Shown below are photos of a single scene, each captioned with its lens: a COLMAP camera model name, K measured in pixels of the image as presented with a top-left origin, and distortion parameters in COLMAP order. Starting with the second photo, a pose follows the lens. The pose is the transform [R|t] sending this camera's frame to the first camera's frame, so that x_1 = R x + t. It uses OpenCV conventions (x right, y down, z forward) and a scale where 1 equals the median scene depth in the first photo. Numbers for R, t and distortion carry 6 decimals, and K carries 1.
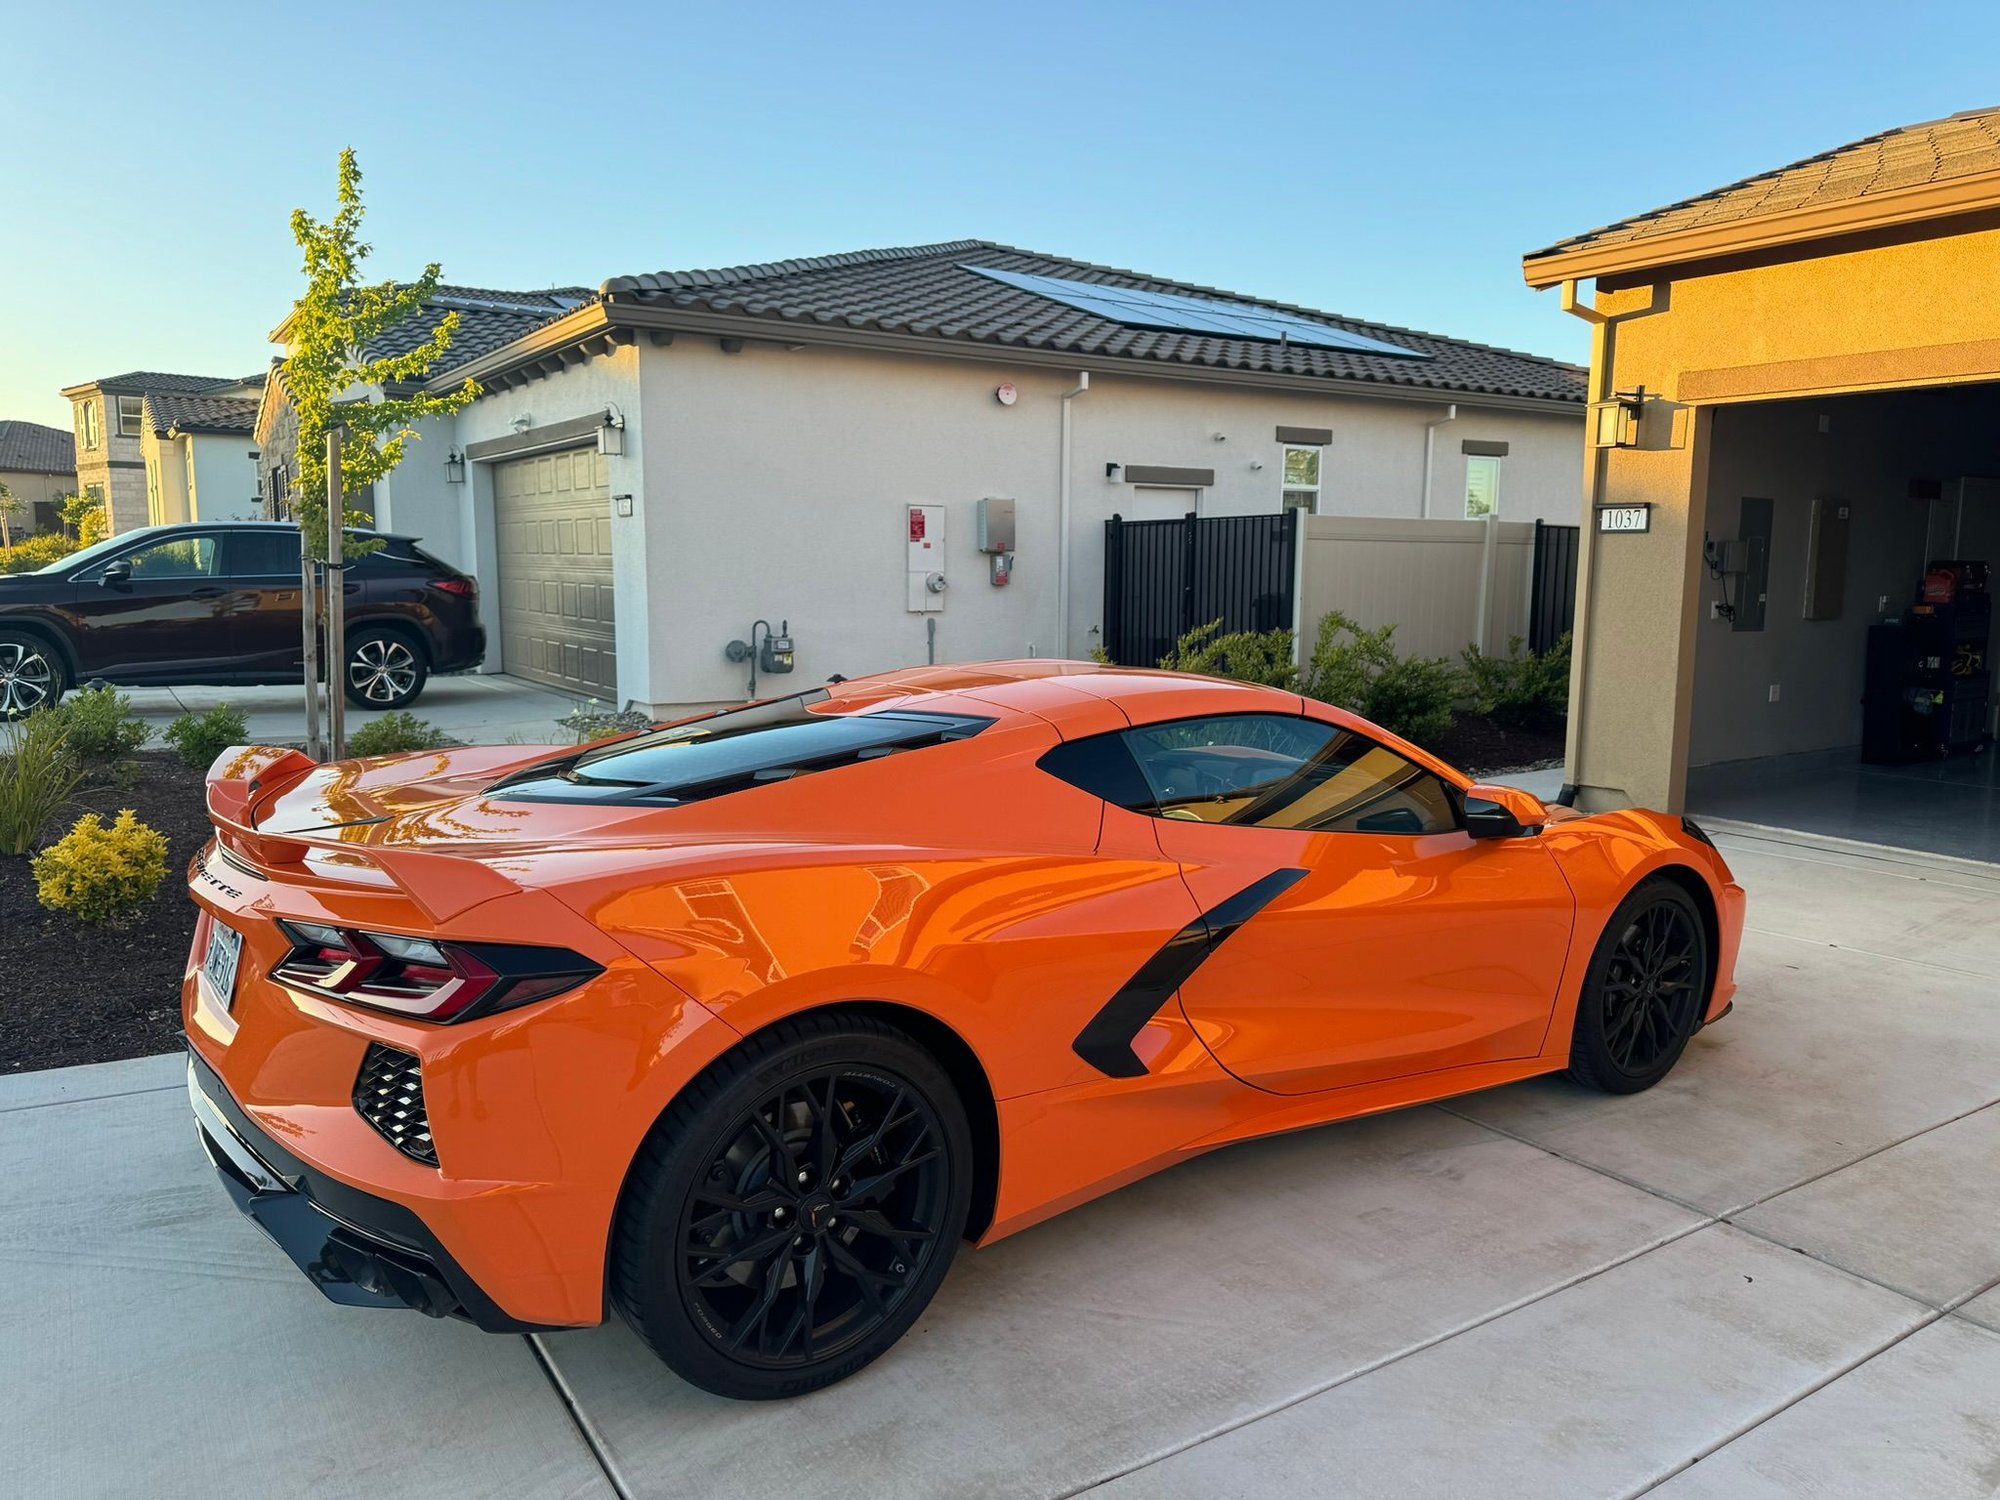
lens RADIAL K [[1388.0, 0, 1014.5], [0, 1388.0, 750.1], [0, 0, 1]] dist [0.129629, -0.214006]
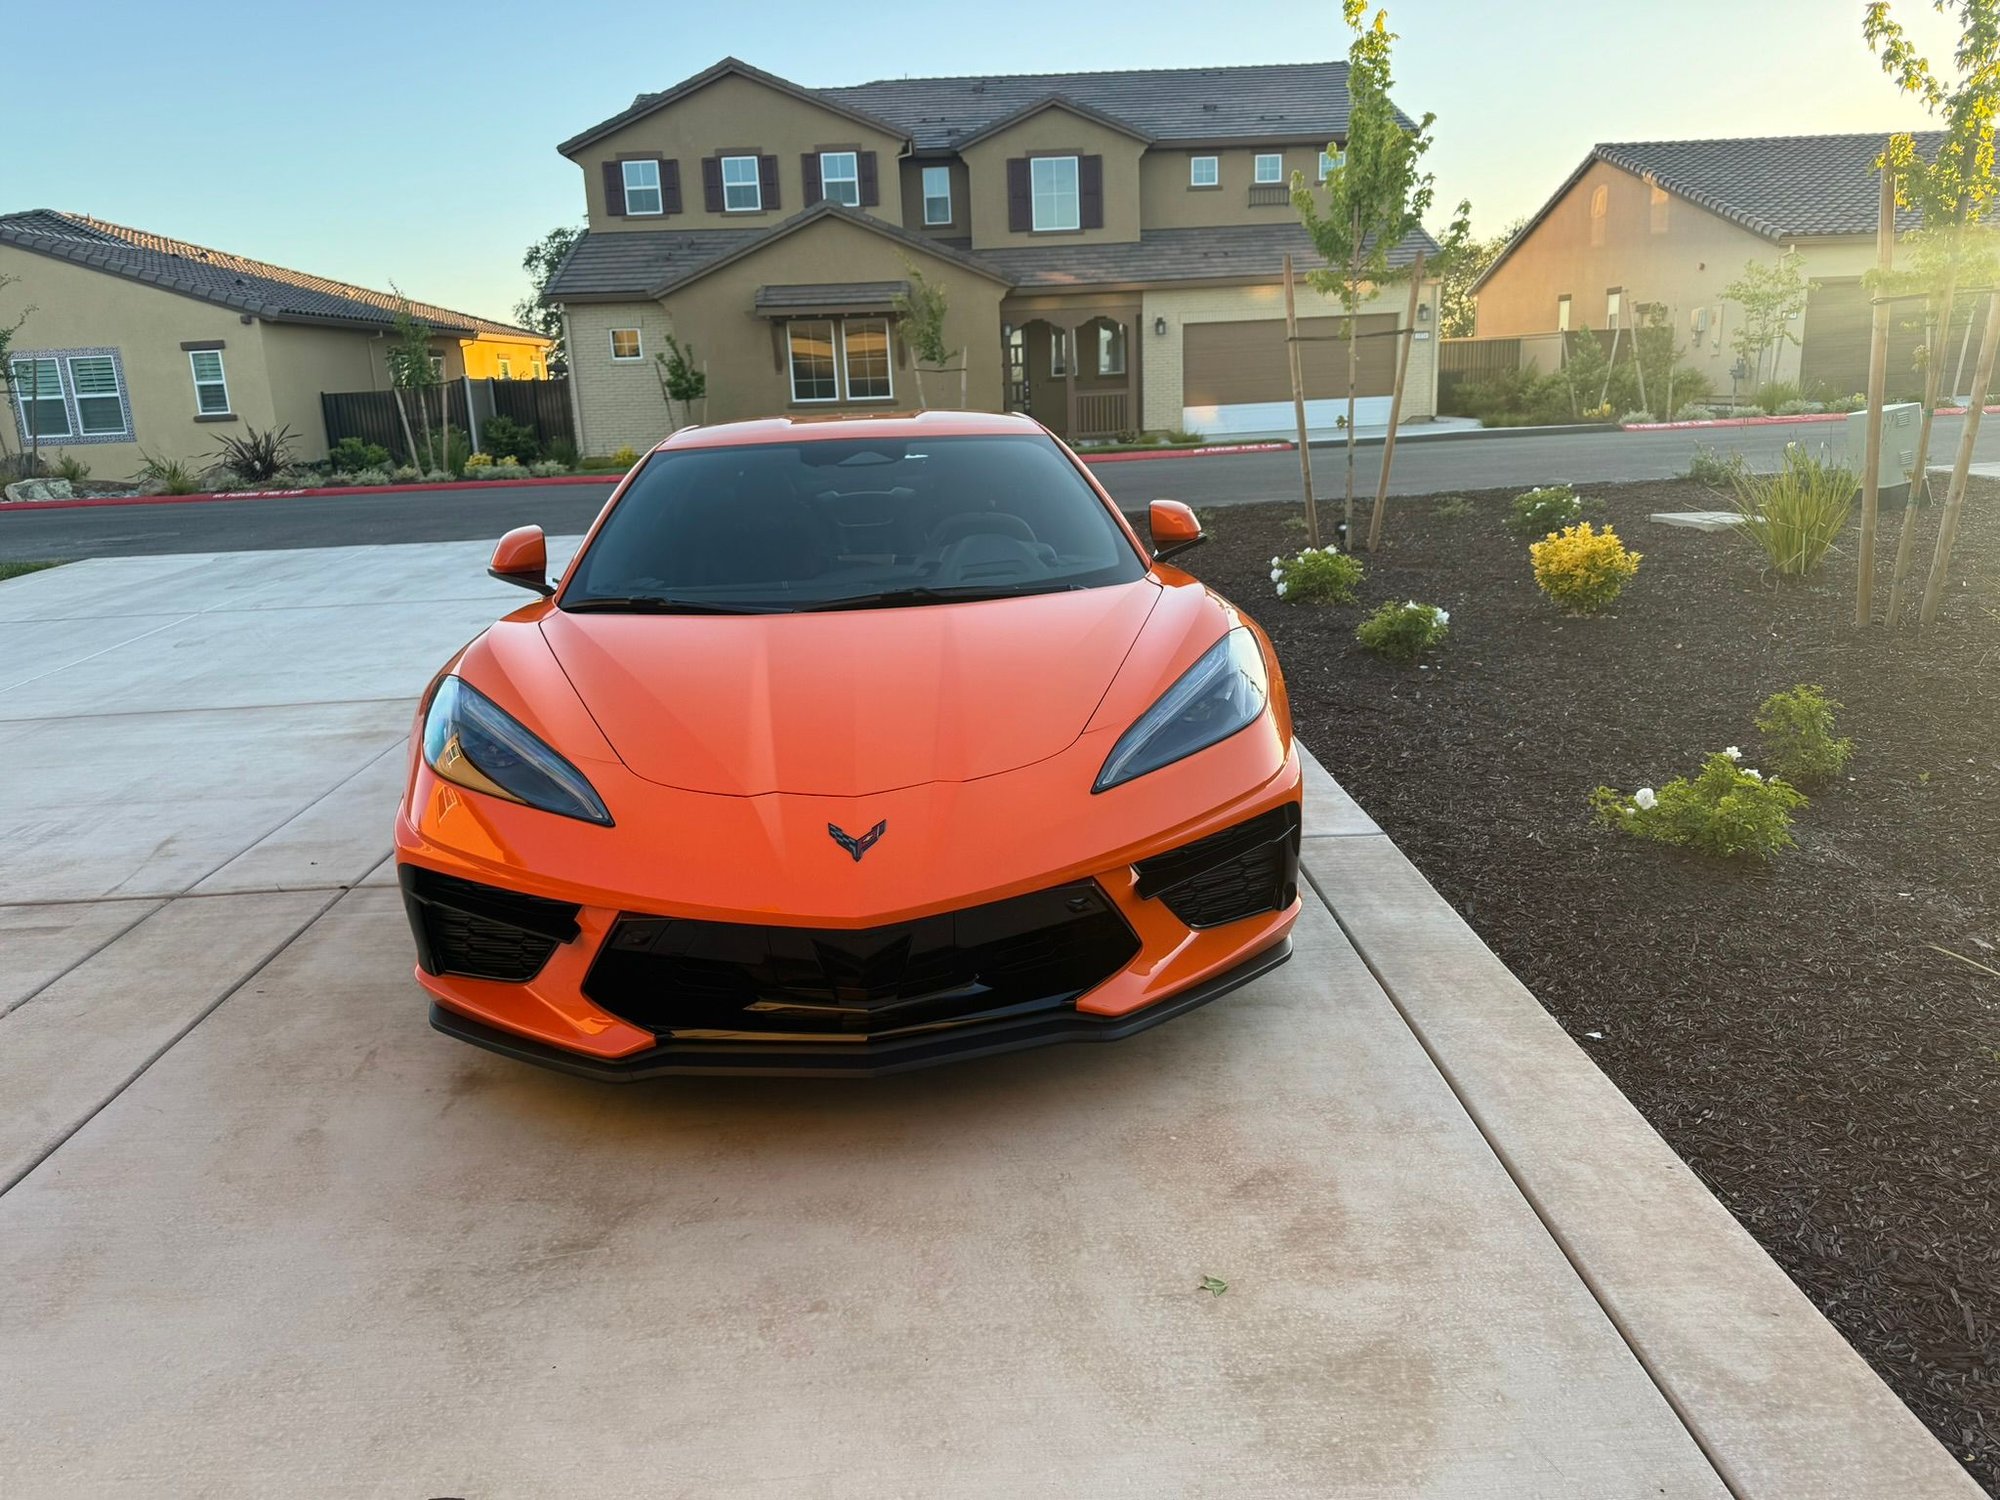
lens RADIAL K [[1395.7, 0, 1007.8], [0, 1395.7, 762.0], [0, 0, 1]] dist [0.060741, -0.085611]
pose [[-0.517013, 0.236014, -0.822797, 0.328058], [-0.077962, 0.944258, 0.319843, -0.054569], [0.852420, 0.229510, -0.469793, 0.565103]]
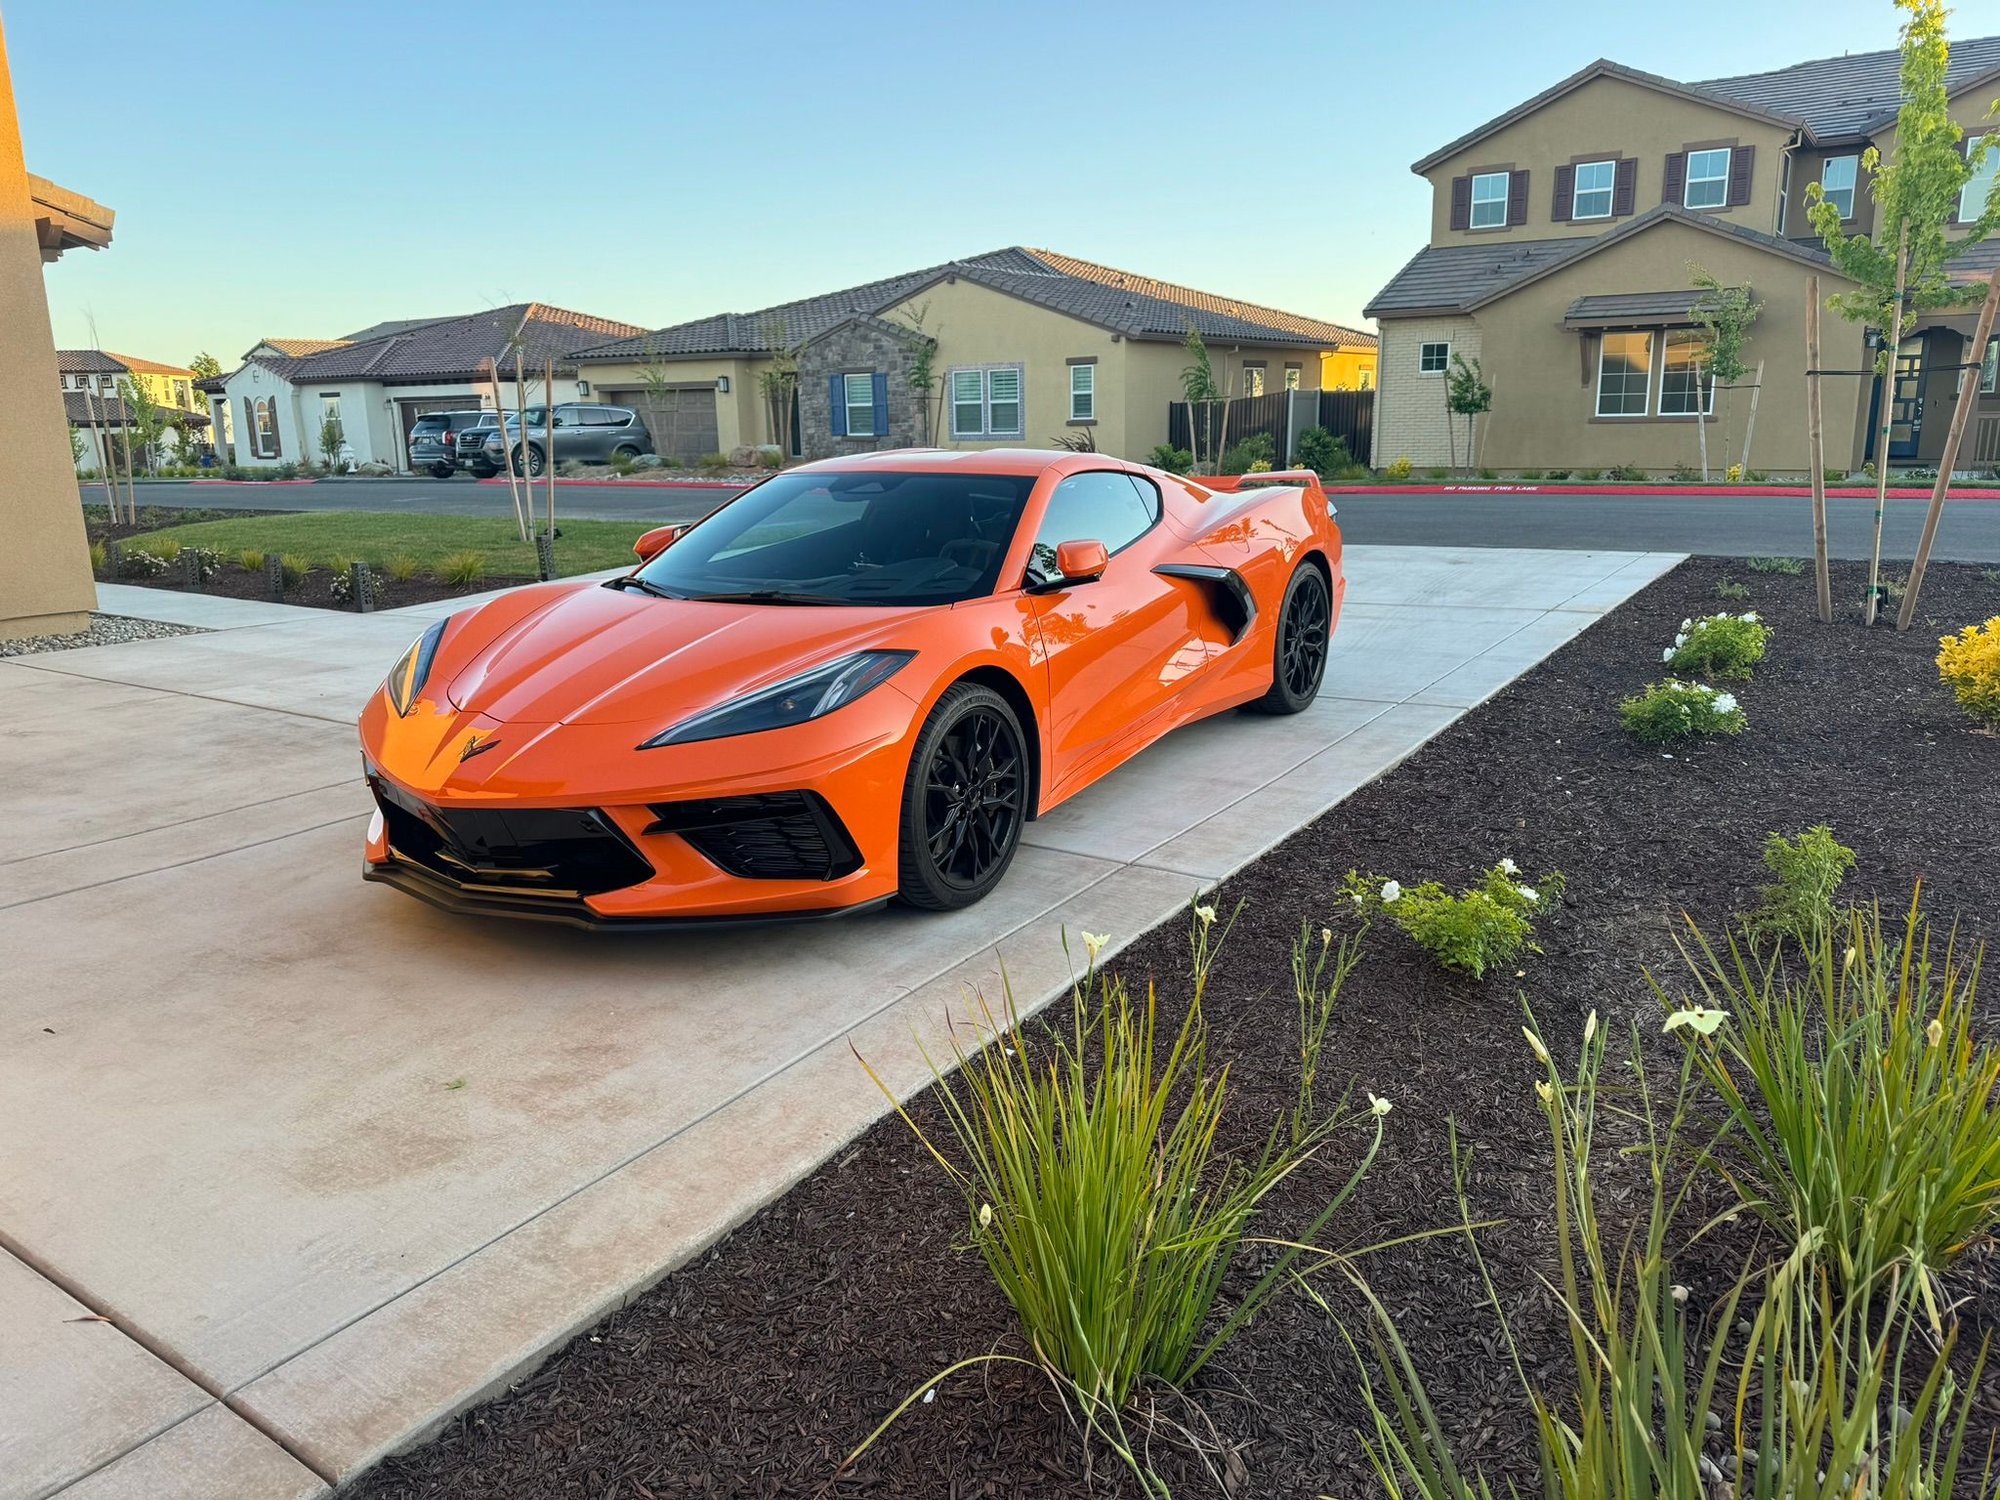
lens RADIAL K [[1395.7, 0, 1007.8], [0, 1395.7, 762.0], [0, 0, 1]] dist [0.060741, -0.085611]
pose [[-0.922370, 0.101705, -0.372680, 0.178888], [-0.039369, 0.934951, 0.352586, -0.084255], [0.384297, 0.339886, -0.858366, 0.756351]]
